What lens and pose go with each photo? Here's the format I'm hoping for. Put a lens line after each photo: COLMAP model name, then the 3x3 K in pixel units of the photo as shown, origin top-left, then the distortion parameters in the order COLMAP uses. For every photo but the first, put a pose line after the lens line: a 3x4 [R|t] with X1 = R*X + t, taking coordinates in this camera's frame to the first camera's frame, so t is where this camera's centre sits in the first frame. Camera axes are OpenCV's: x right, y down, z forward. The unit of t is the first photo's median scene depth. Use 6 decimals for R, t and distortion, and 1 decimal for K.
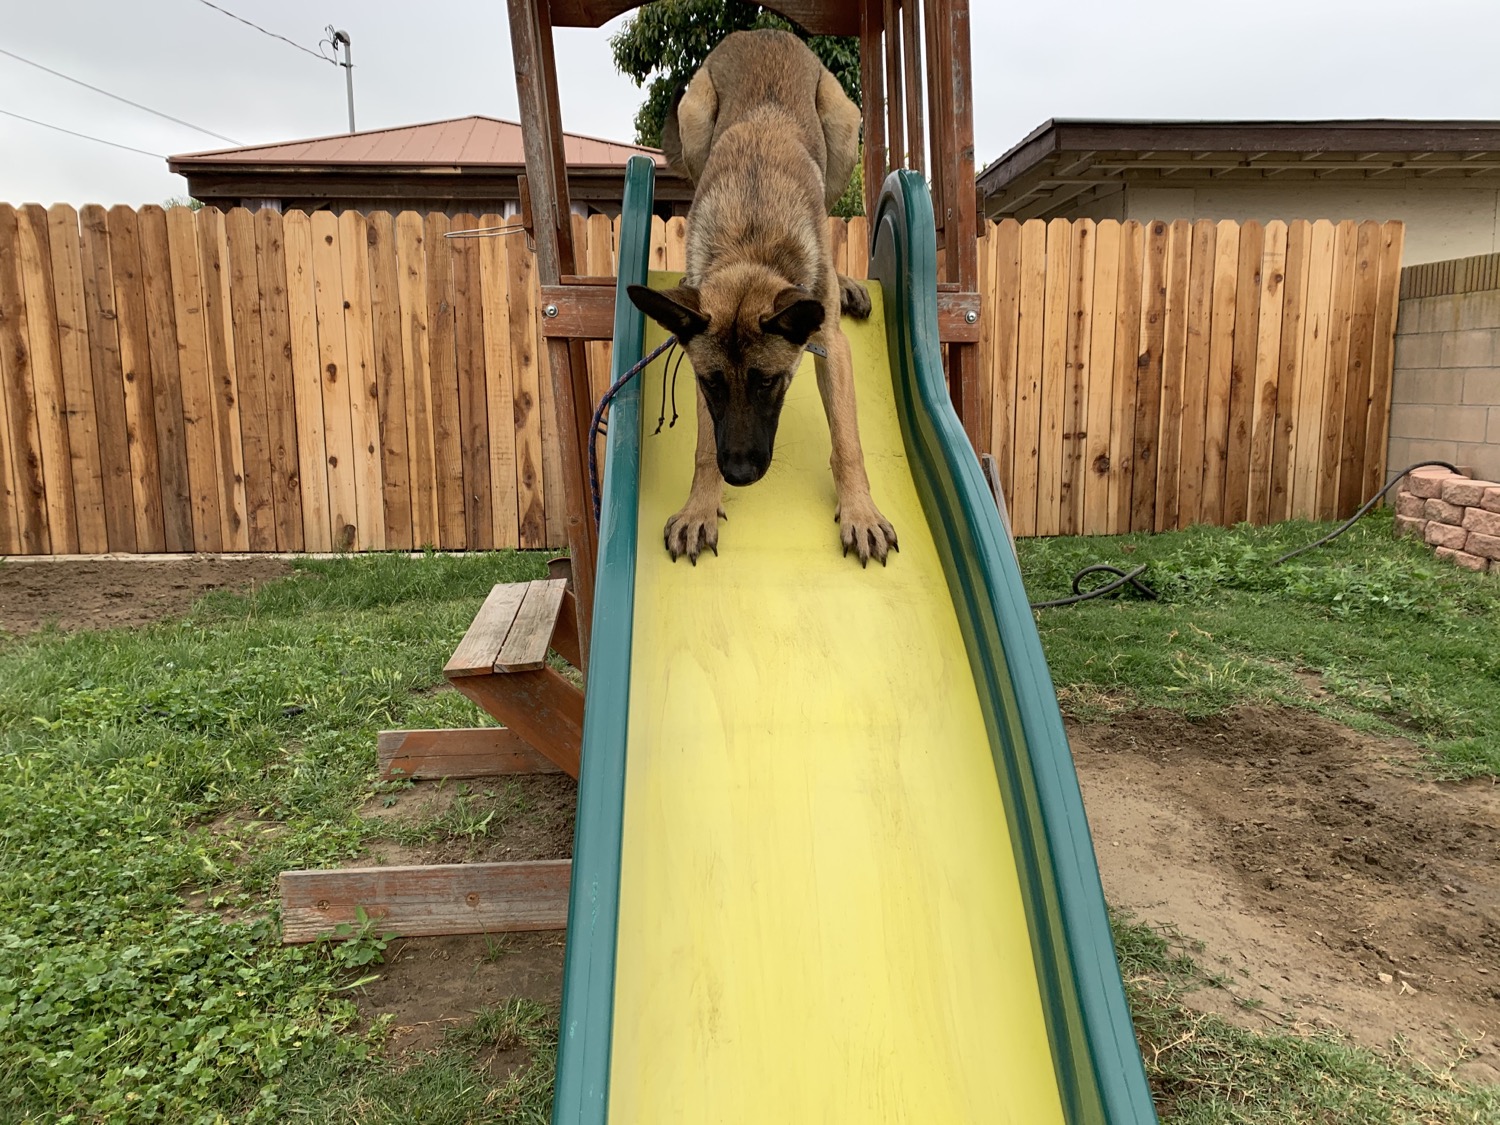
lens RADIAL K [[1113.9, 0, 762.9], [0, 1113.9, 555.5], [0, 0, 1]] dist [0.021856, -0.012581]
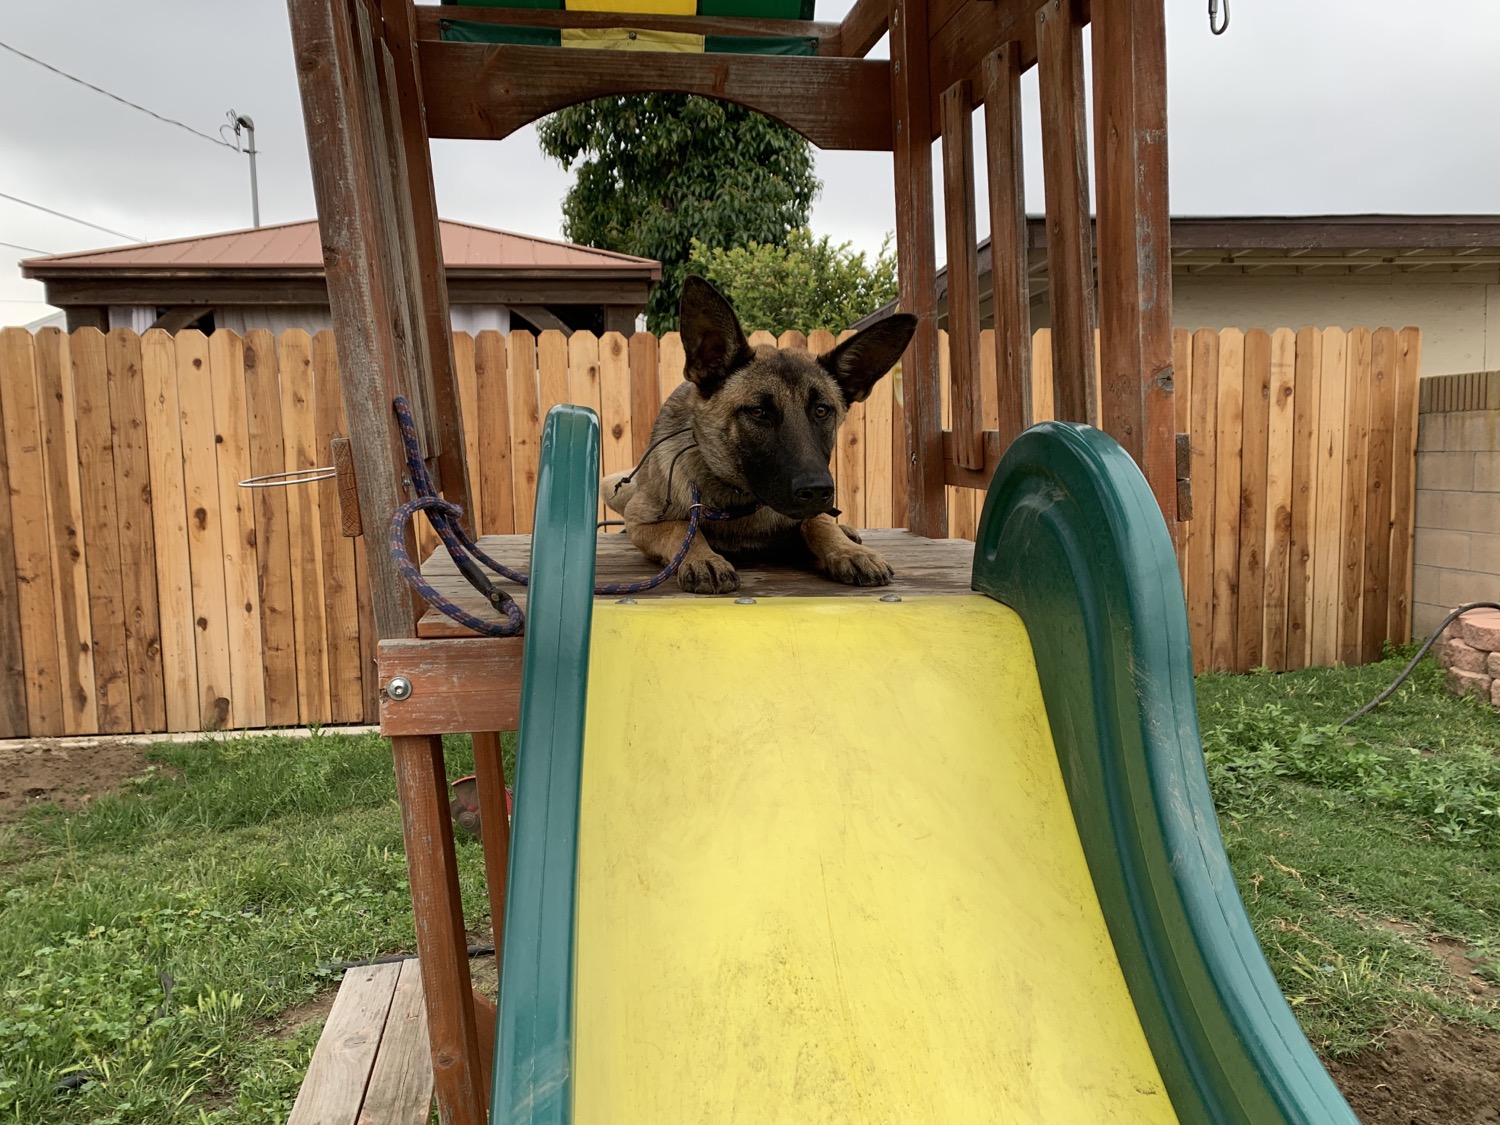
lens RADIAL K [[1113.9, 0, 742.2], [0, 1113.9, 560.1], [0, 0, 1]] dist [0.021856, -0.012581]
pose [[0.998961, -0.016140, 0.042625, -0.015386], [0.018535, 0.998237, -0.056392, -0.075574], [-0.041640, 0.057123, 0.997498, 0.143570]]
